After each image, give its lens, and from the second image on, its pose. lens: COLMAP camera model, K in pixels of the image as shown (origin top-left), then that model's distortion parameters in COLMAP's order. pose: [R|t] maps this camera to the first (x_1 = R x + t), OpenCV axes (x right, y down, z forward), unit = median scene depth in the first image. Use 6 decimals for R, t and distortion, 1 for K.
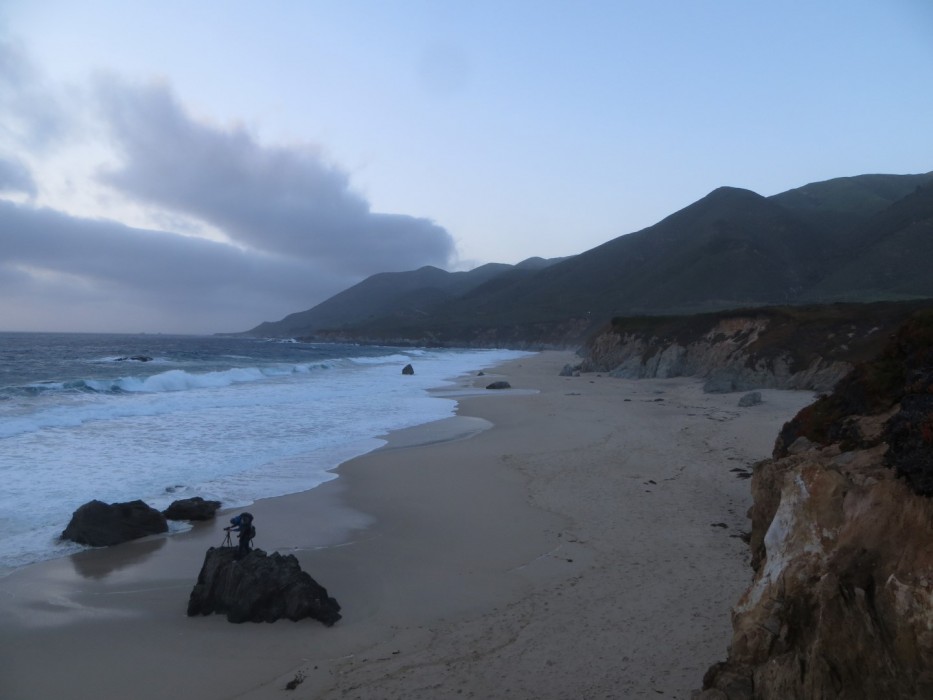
lens RADIAL K [[718.3, 0, 469.5], [0, 718.3, 352.0], [0, 0, 1]] dist [0.003576, -0.001778]
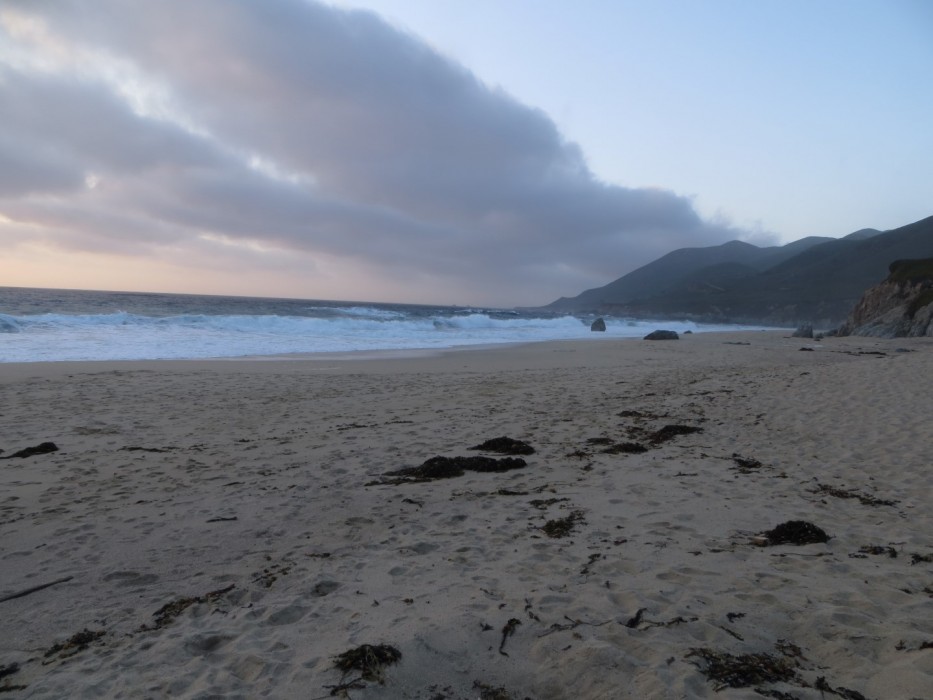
lens RADIAL K [[718.3, 0, 468.7], [0, 718.3, 348.1], [0, 0, 1]] dist [0.003576, -0.001778]
pose [[0.914803, 0.048798, -0.400942, 0.130651], [-0.039103, 0.998712, 0.032333, 0.037188], [0.402003, -0.013900, 0.915533, 0.229799]]
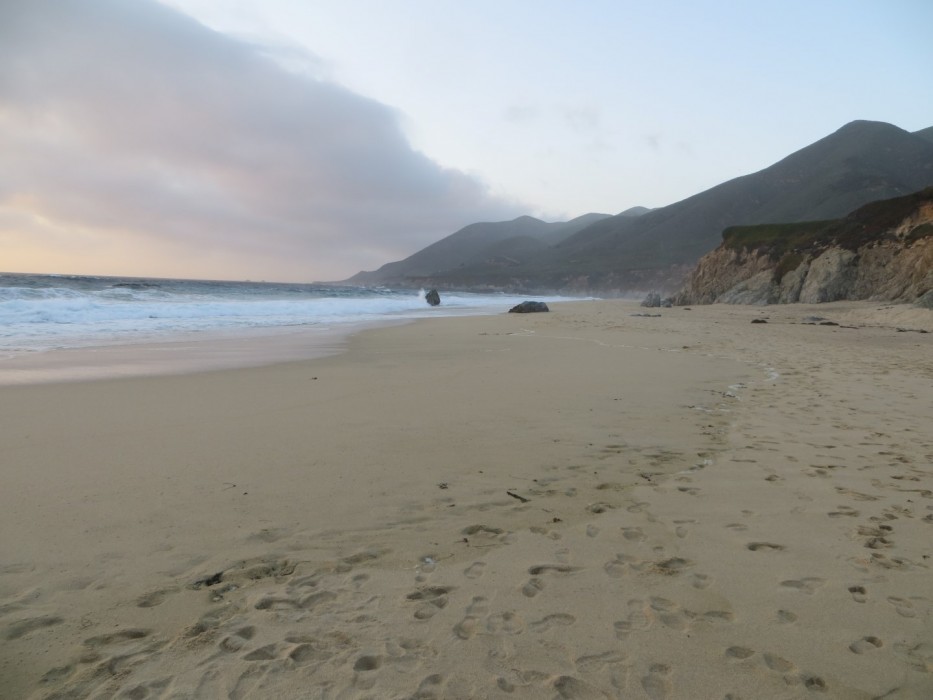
lens RADIAL K [[718.3, 0, 466.0], [0, 718.3, 346.9], [0, 0, 1]] dist [0.003576, -0.001778]
pose [[0.989951, 0.027396, -0.138734, 0.062445], [-0.019452, 0.998110, 0.058298, 0.038653], [0.140068, -0.055014, 0.988612, 0.330566]]
